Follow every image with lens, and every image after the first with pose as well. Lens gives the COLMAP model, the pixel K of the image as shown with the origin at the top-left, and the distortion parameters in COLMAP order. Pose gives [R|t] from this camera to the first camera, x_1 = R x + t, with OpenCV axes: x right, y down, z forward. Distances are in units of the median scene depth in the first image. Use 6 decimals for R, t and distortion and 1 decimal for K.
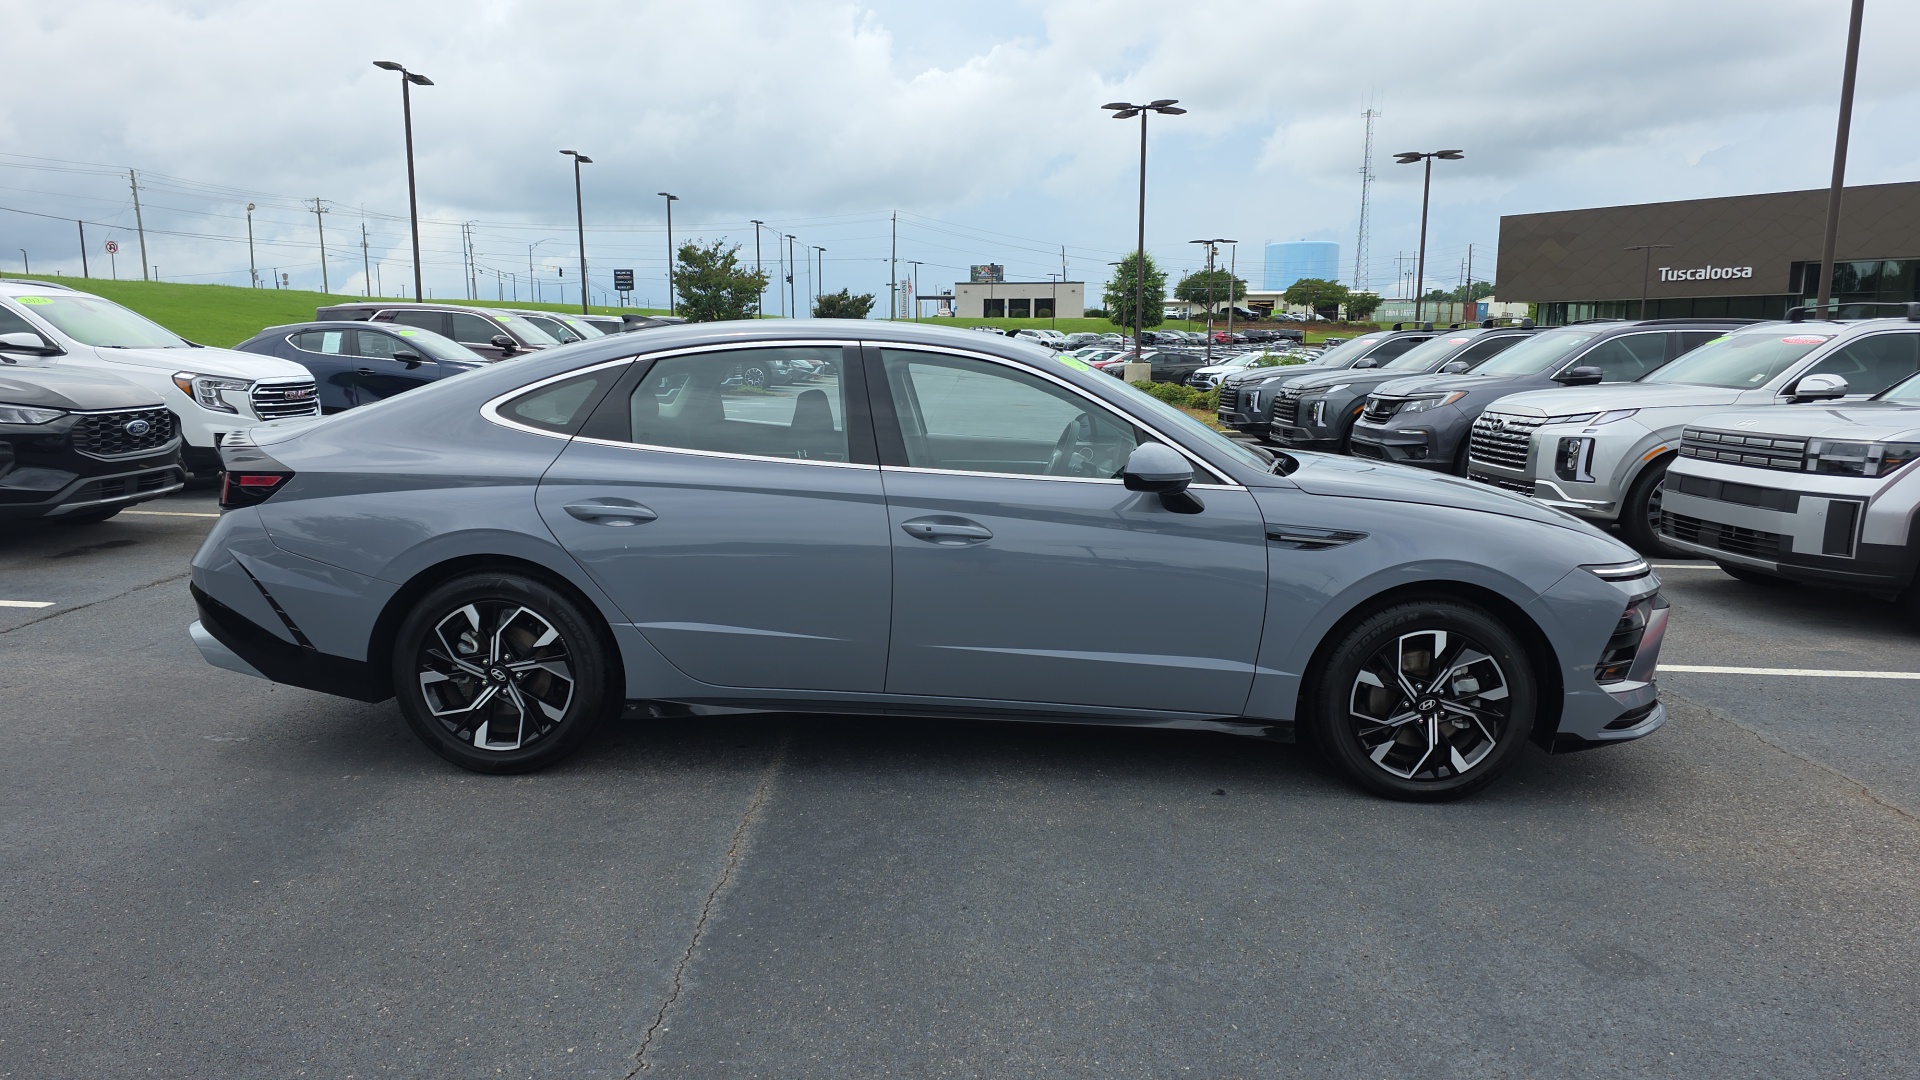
lens RADIAL K [[1311.7, 0, 959.8], [0, 1311.7, 625.3], [0, 0, 1]] dist [0.081081, -0.075326]
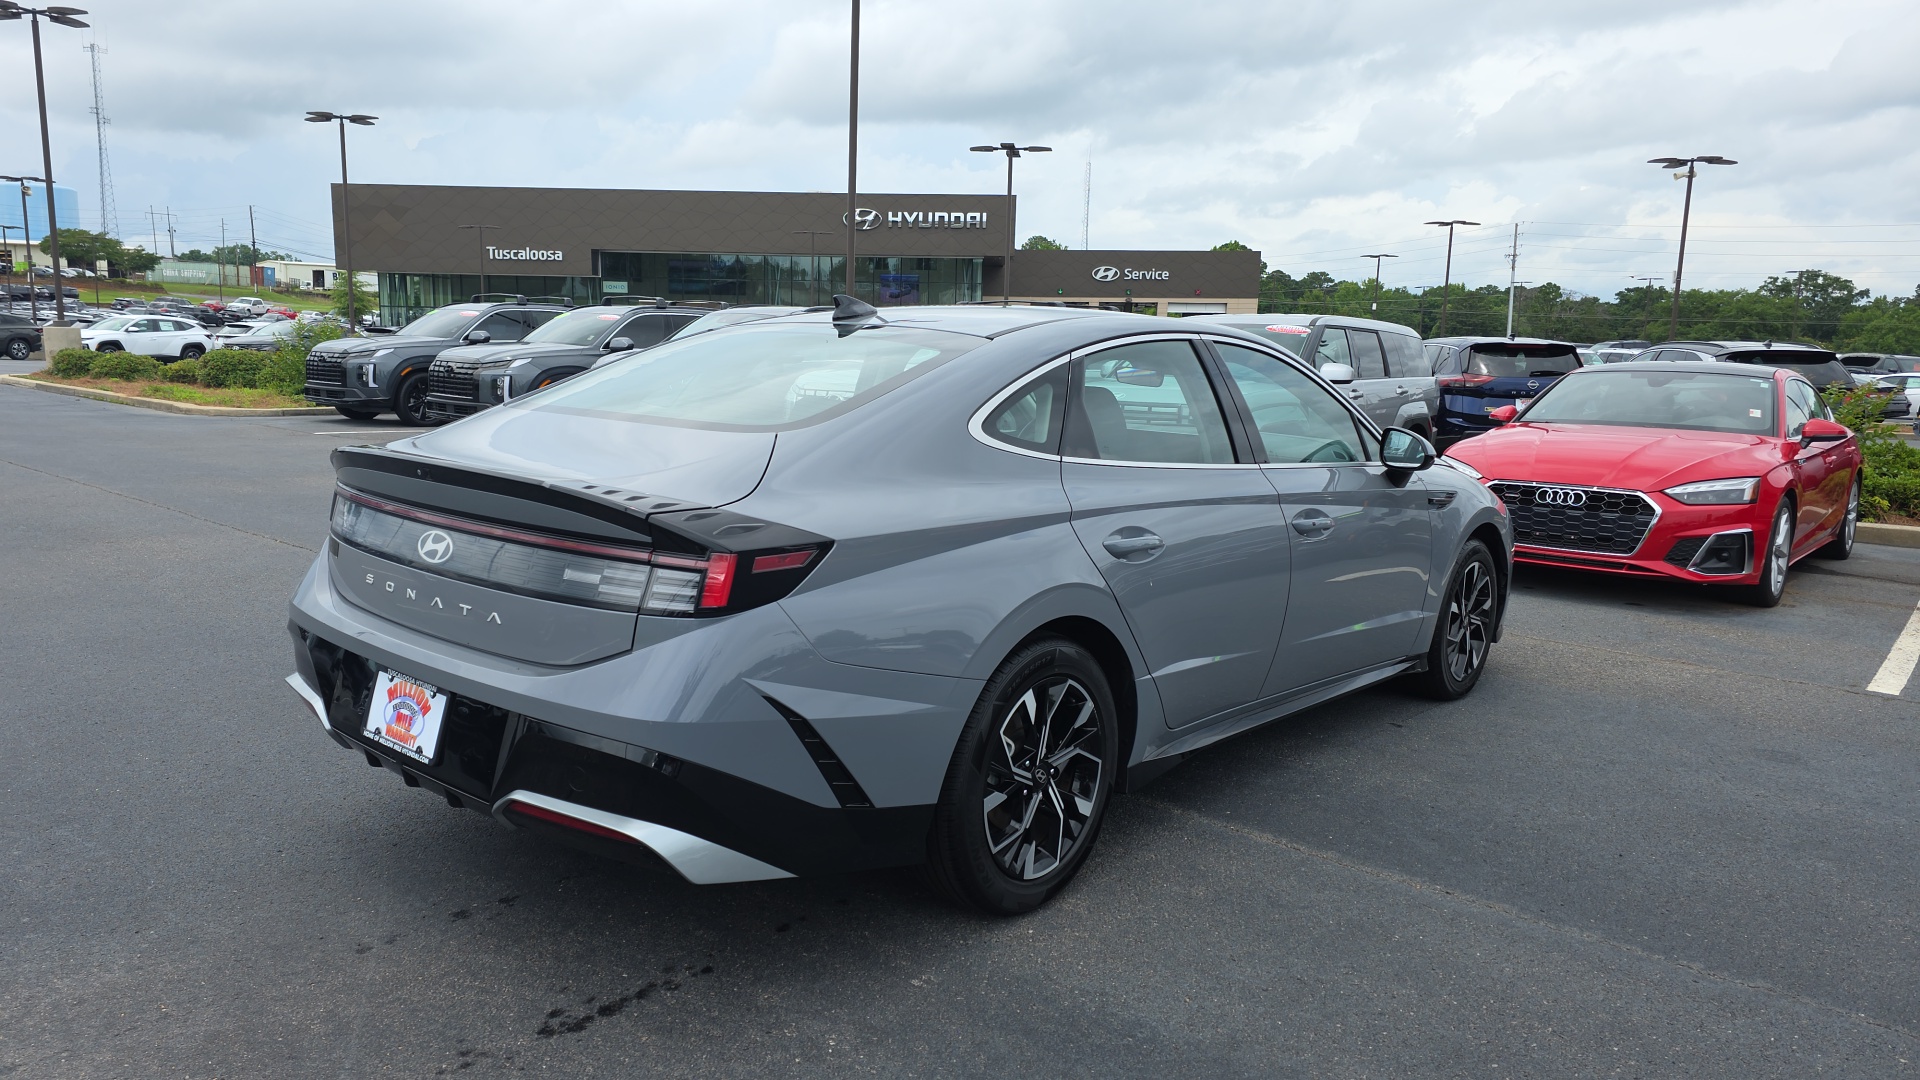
lens RADIAL K [[1299.8, 0, 960.2], [0, 1299.8, 553.9], [0, 0, 1]] dist [0.073055, -0.074460]
pose [[0.642536, -0.119609, 0.756862, -0.917560], [0.139362, 0.989510, 0.038064, -0.121529], [-0.753476, 0.081020, 0.652465, 0.536606]]
